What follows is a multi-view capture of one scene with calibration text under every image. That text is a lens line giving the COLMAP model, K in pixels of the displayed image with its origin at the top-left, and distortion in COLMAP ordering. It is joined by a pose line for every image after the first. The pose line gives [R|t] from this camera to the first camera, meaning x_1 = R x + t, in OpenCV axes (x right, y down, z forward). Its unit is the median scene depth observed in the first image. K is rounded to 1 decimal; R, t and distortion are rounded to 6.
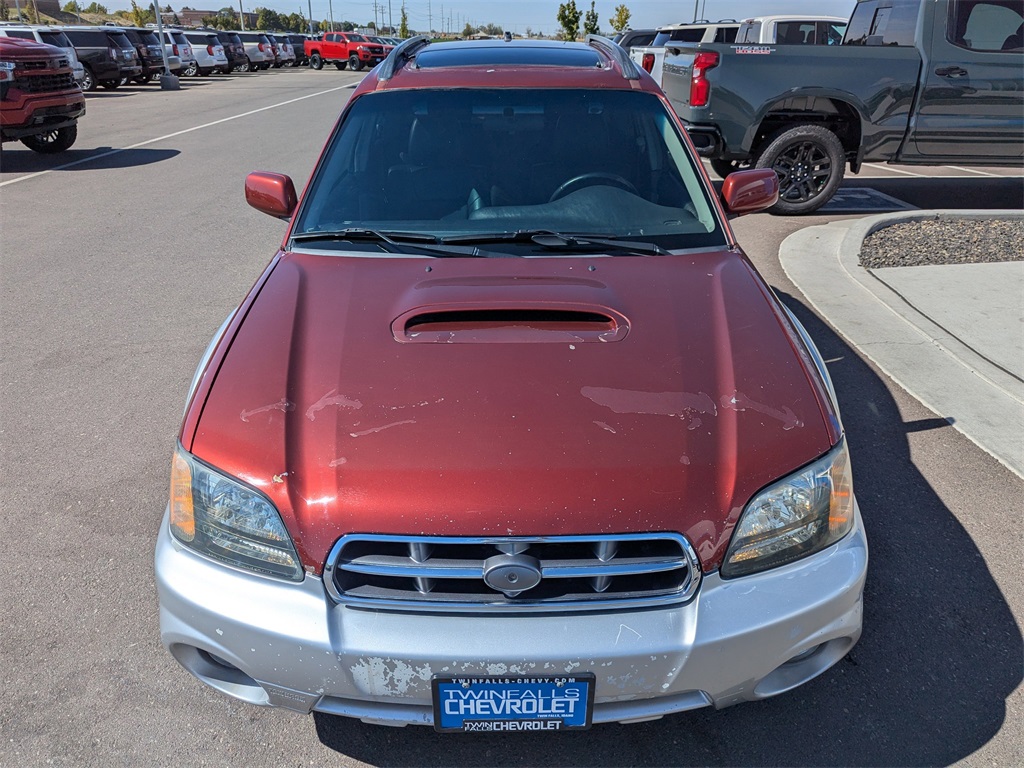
lens RADIAL K [[724.7, 0, 513.5], [0, 724.7, 392.7], [0, 0, 1]] dist [0.042558, -0.028512]
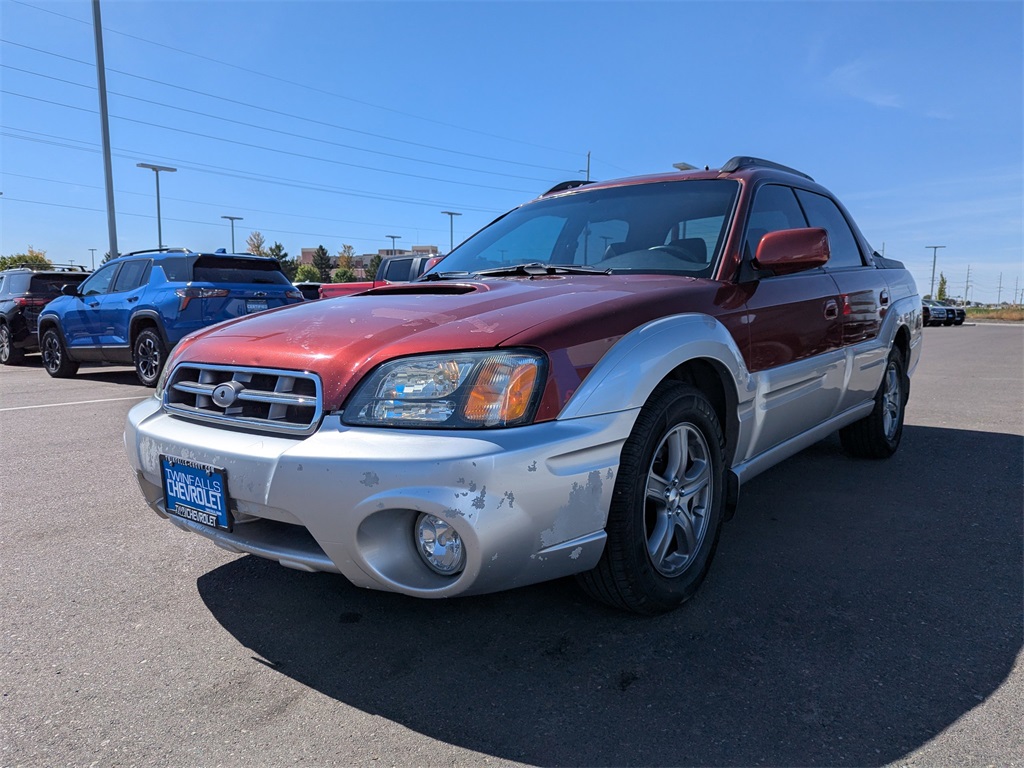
lens RADIAL K [[724.7, 0, 513.0], [0, 724.7, 383.4], [0, 0, 1]] dist [0.042558, -0.028512]
pose [[0.775584, 0.062334, -0.628160, 0.657404], [-0.274749, 0.929244, -0.247019, 0.221188], [0.568316, 0.364170, 0.737833, 0.163026]]
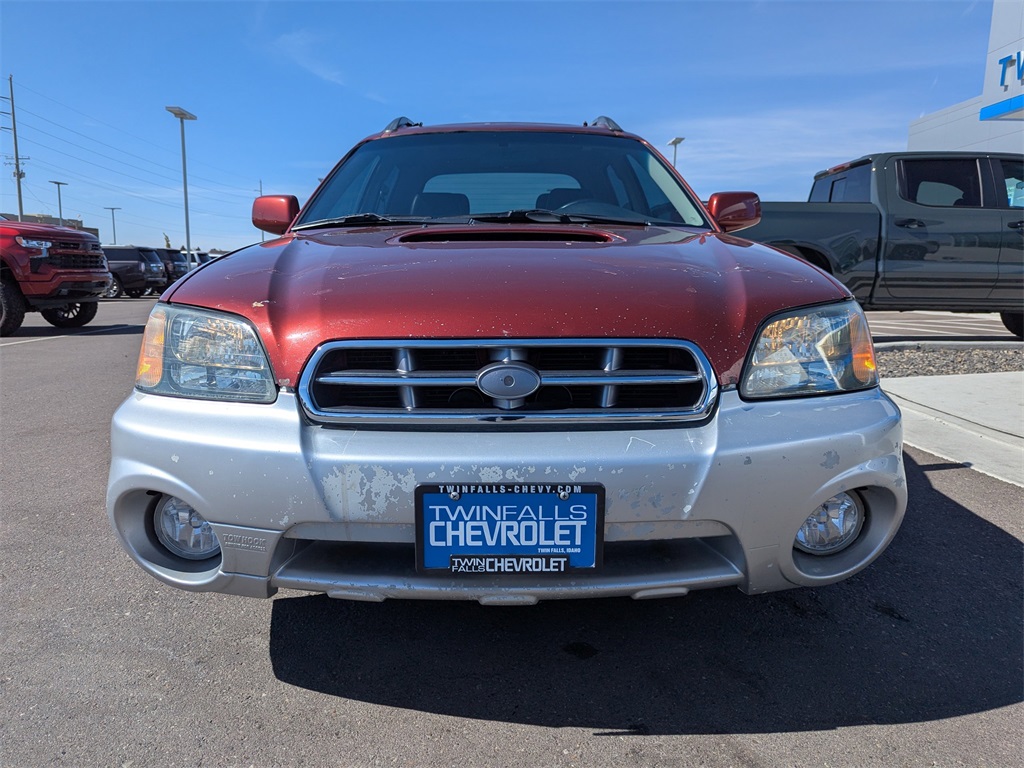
lens RADIAL K [[724.7, 0, 505.1], [0, 724.7, 387.5], [0, 0, 1]] dist [0.042558, -0.028512]
pose [[0.999998, 0.001293, -0.001798, -0.002344], [-0.001761, 0.956461, -0.291854, 0.276251], [0.001342, 0.291856, 0.956461, 0.075364]]
